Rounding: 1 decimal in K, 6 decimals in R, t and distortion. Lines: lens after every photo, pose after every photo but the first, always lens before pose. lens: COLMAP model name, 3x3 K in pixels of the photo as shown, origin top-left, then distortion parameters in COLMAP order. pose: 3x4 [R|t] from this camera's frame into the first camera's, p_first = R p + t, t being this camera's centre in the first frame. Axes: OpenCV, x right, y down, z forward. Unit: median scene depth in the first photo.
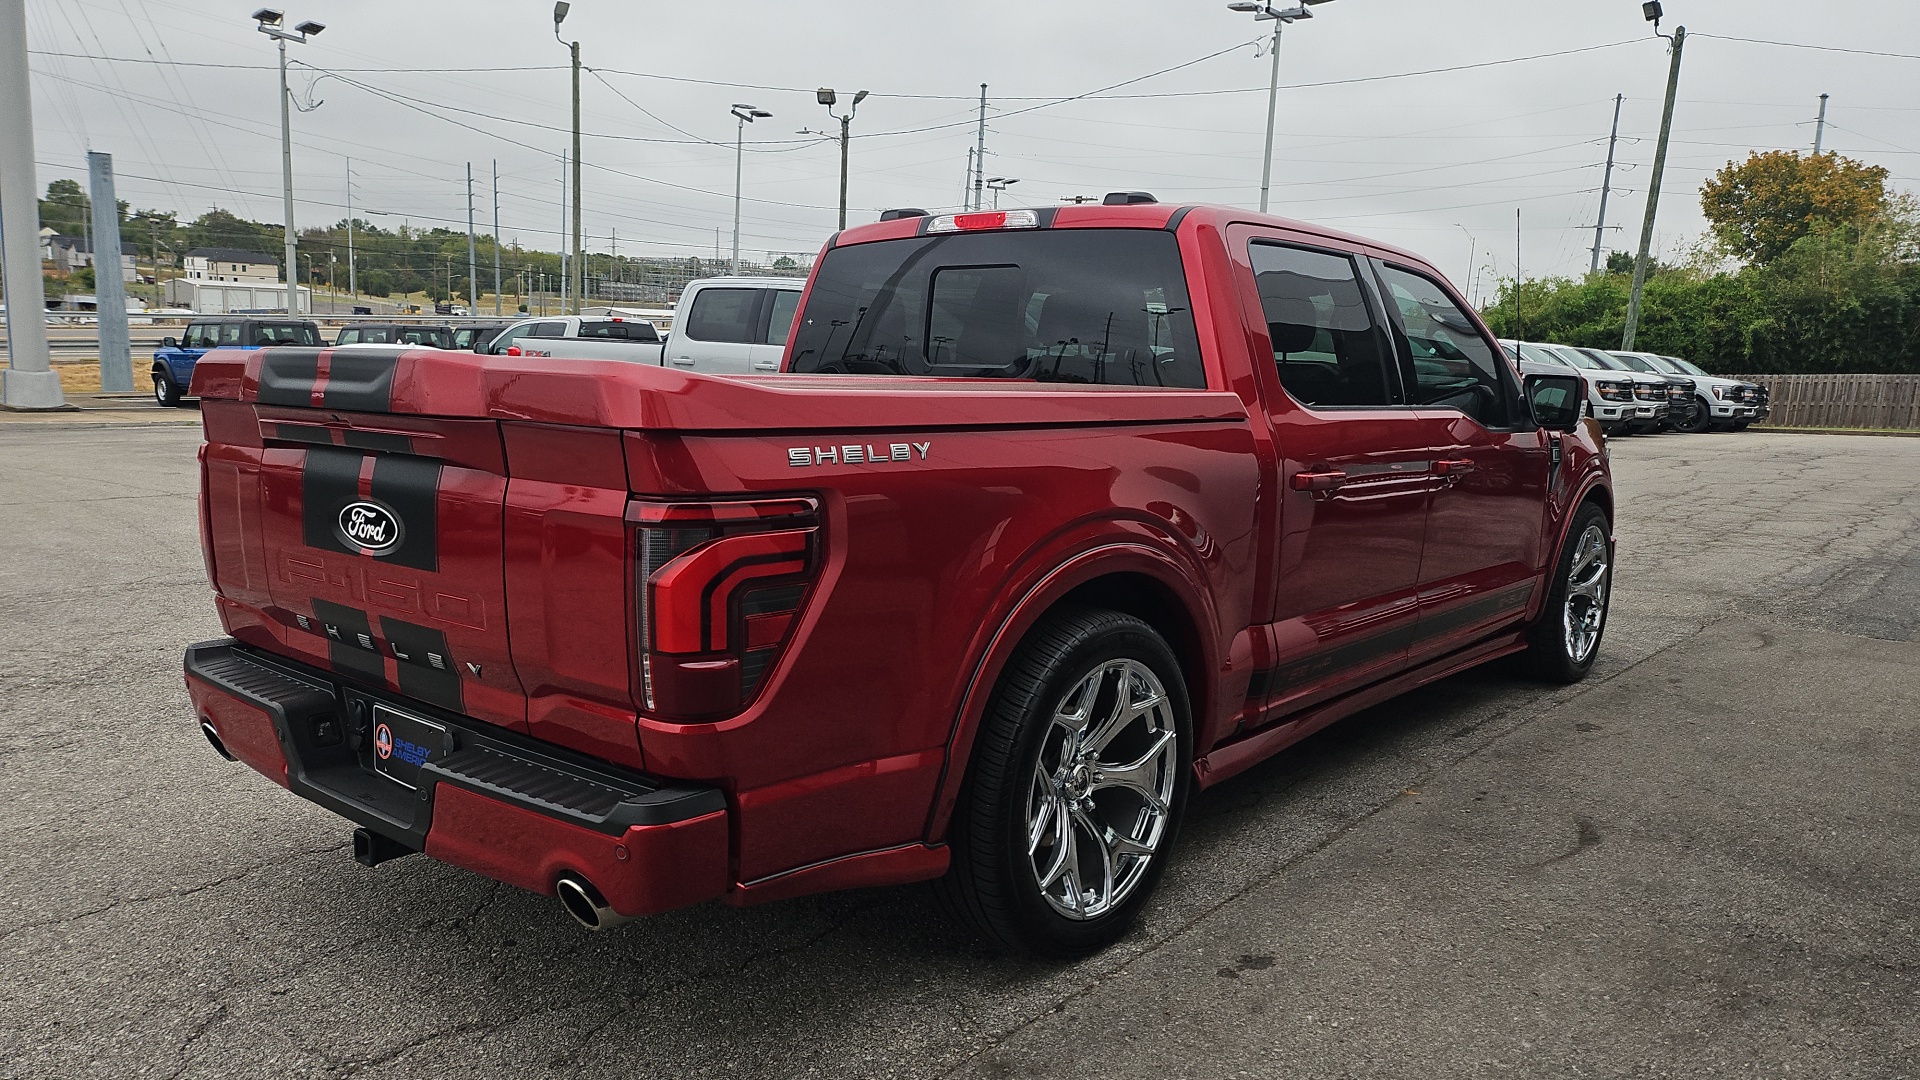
lens RADIAL K [[1350.3, 0, 938.0], [0, 1350.3, 545.5], [0, 0, 1]] dist [0.065930, -0.082722]
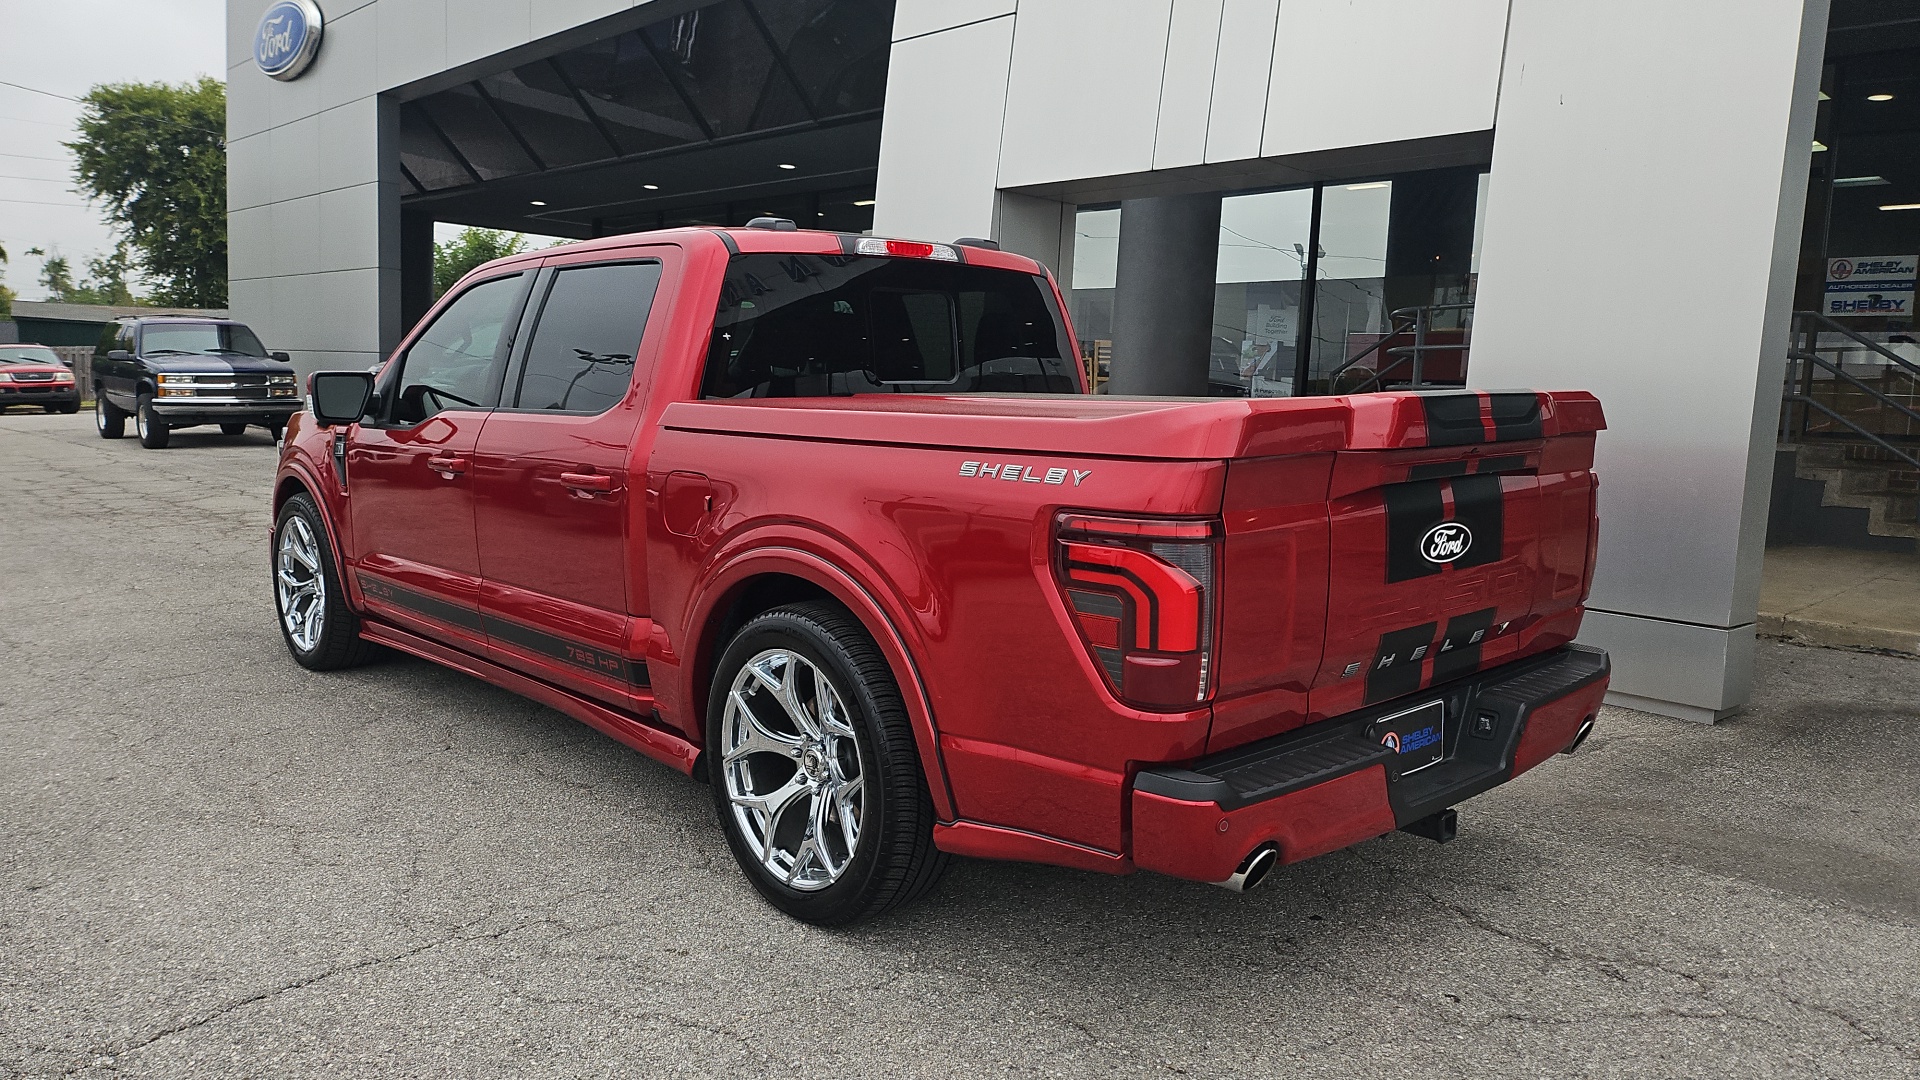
lens RADIAL K [[1368.0, 0, 980.9], [0, 1368.0, 529.2], [0, 0, 1]] dist [0.071392, -0.090124]
pose [[0.103882, -0.133532, 0.985585, -1.088802], [0.125162, 0.984824, 0.120236, -0.145937], [-0.986683, 0.110868, 0.119019, 0.850229]]
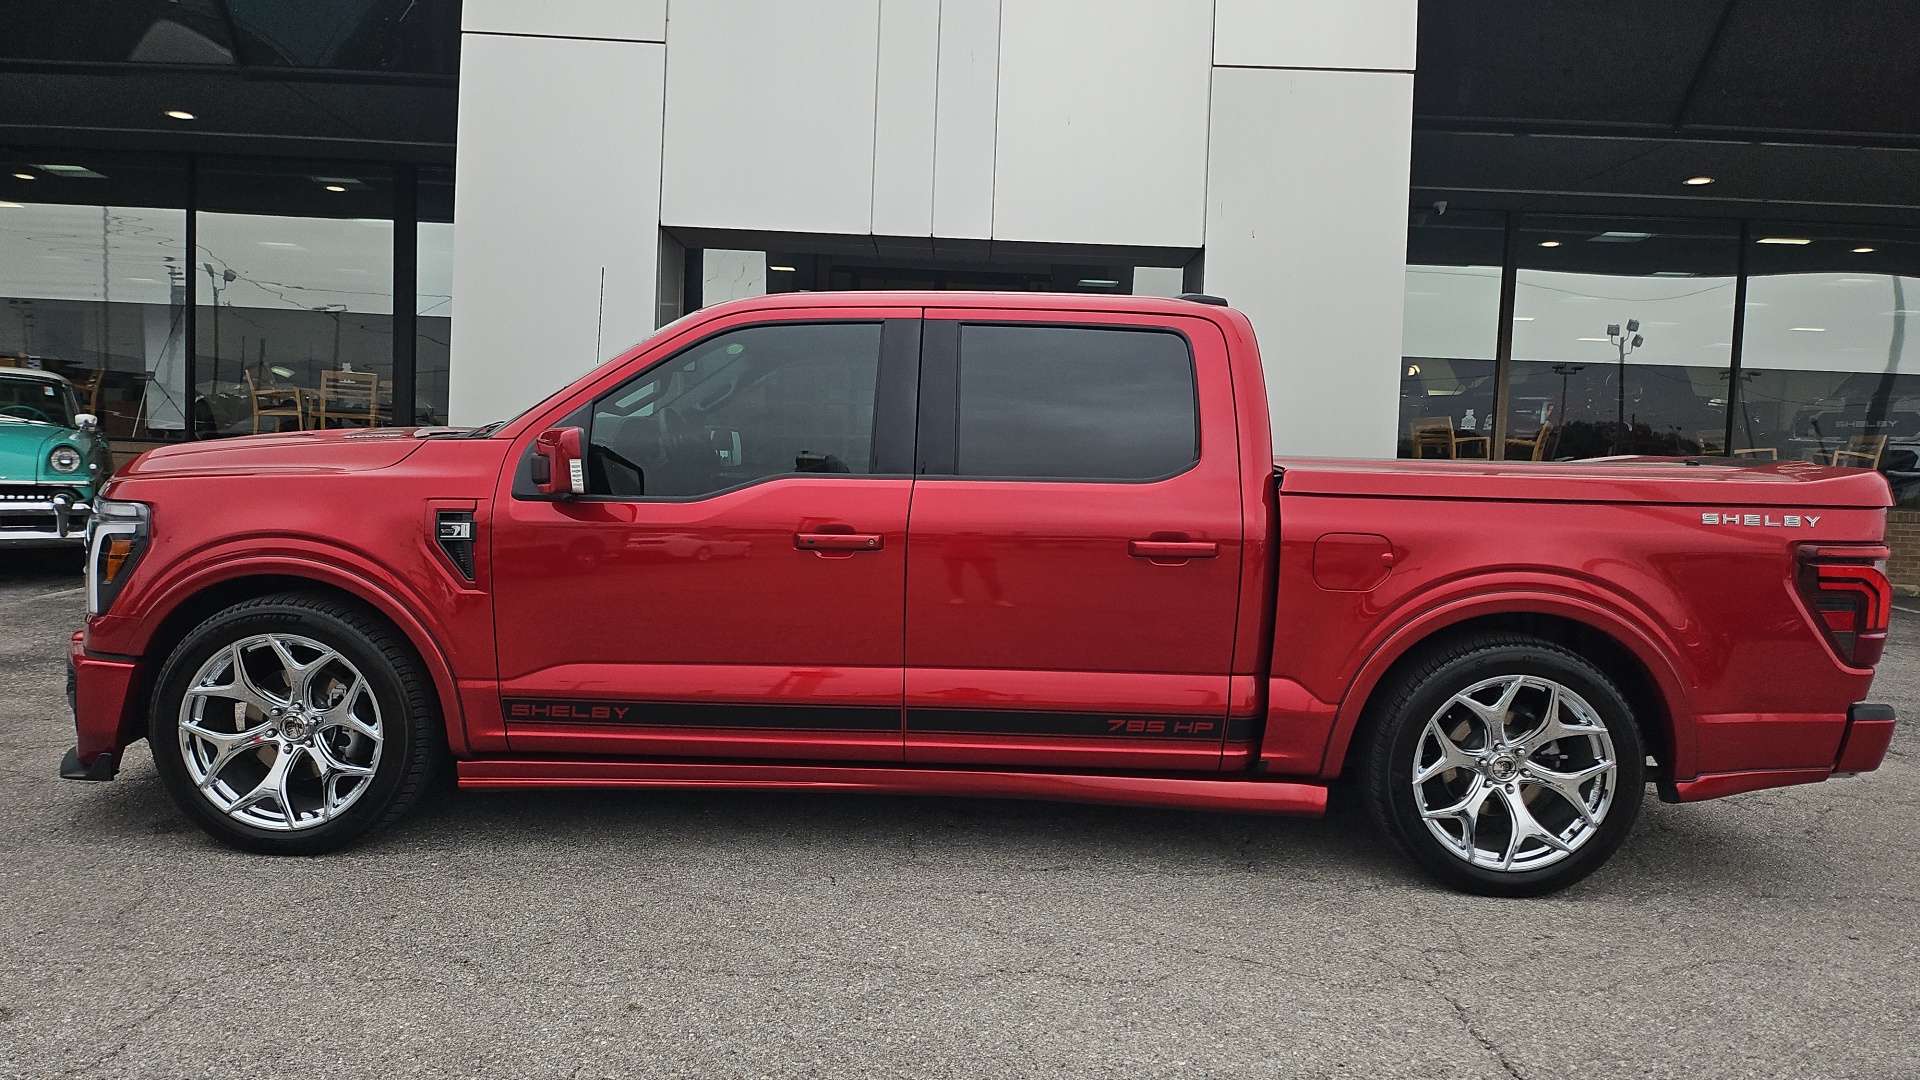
lens RADIAL K [[1368.0, 0, 980.9], [0, 1368.0, 529.2], [0, 0, 1]] dist [0.071392, -0.090124]
pose [[-0.652486, -0.096596, 0.751619, -0.783896], [0.059667, 0.982215, 0.178028, -0.298534], [-0.755448, 0.161008, -0.635118, 2.004417]]
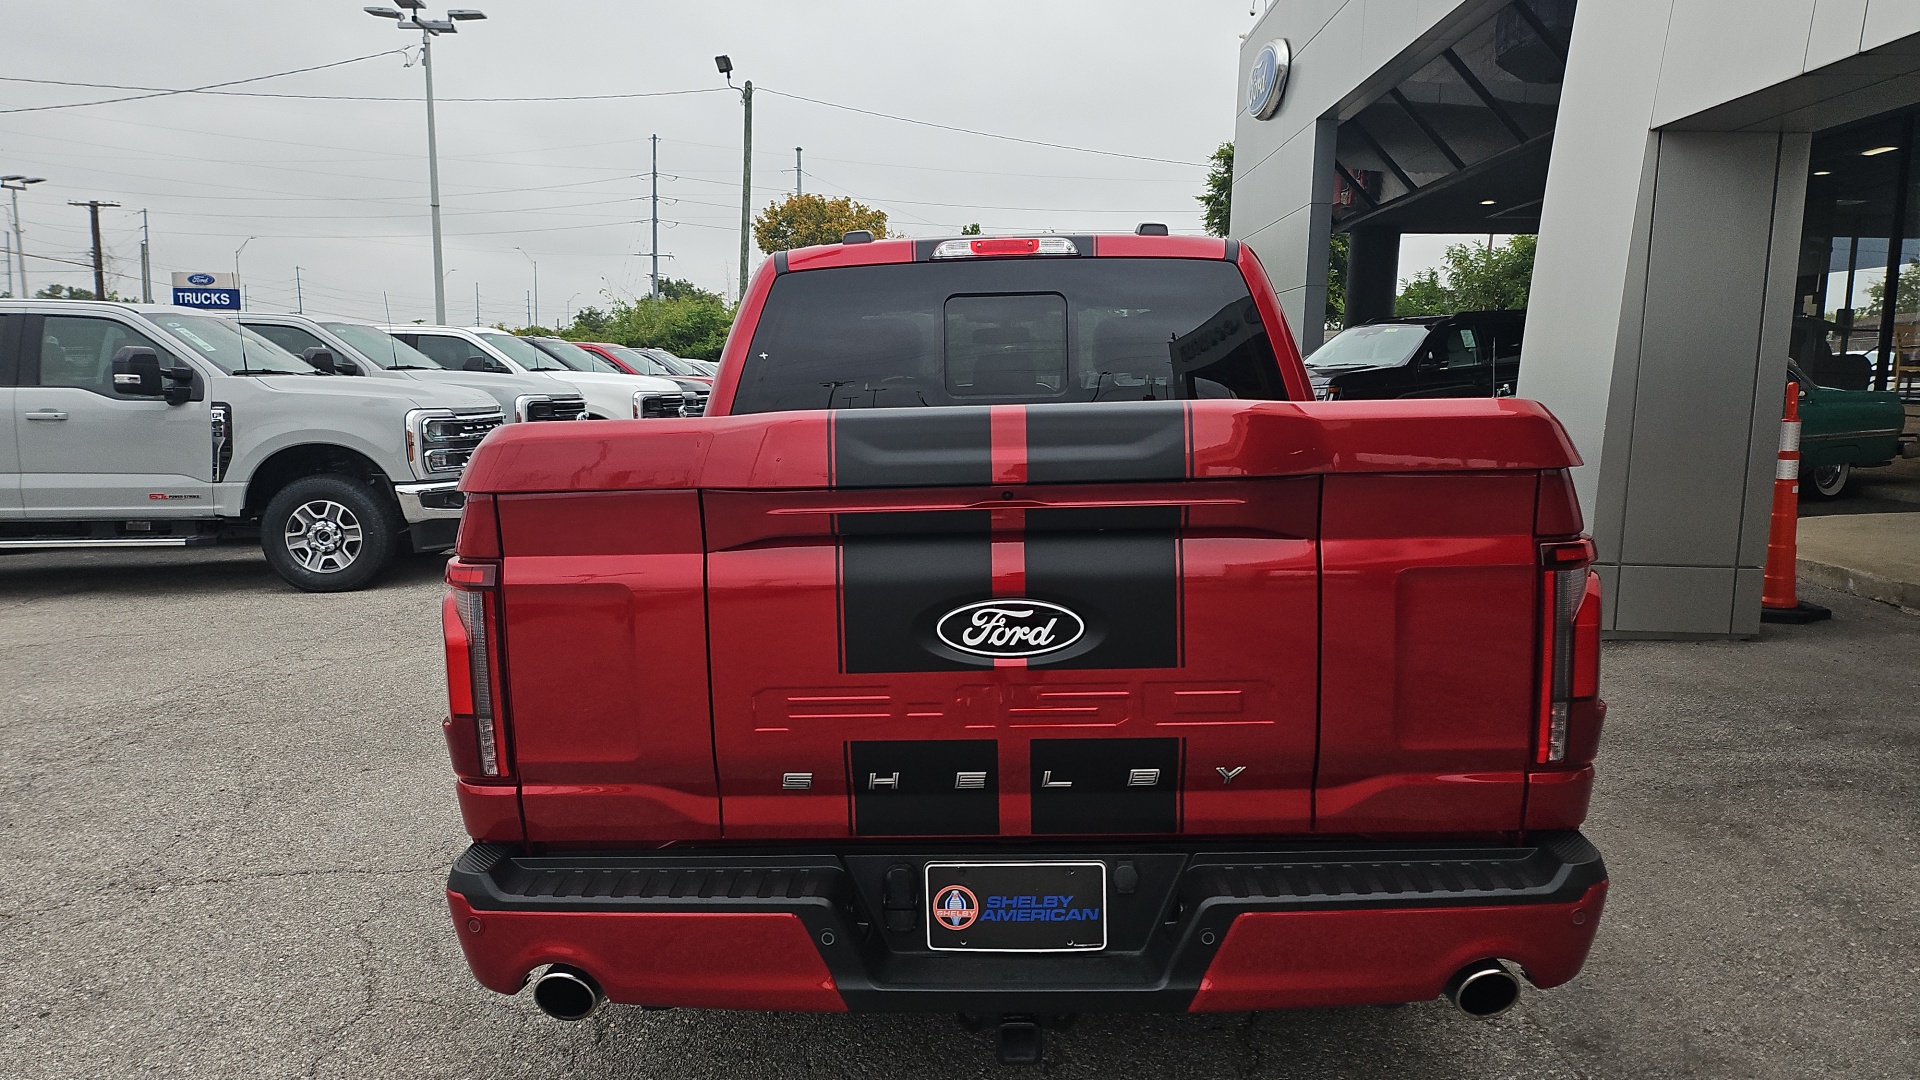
lens RADIAL K [[1350.3, 0, 938.0], [0, 1350.3, 545.5], [0, 0, 1]] dist [0.065930, -0.082722]
pose [[0.786631, -0.108731, 0.607774, -0.624886], [0.117920, 0.992709, 0.024975, -0.058789], [-0.606058, 0.052023, 0.793717, 0.278177]]
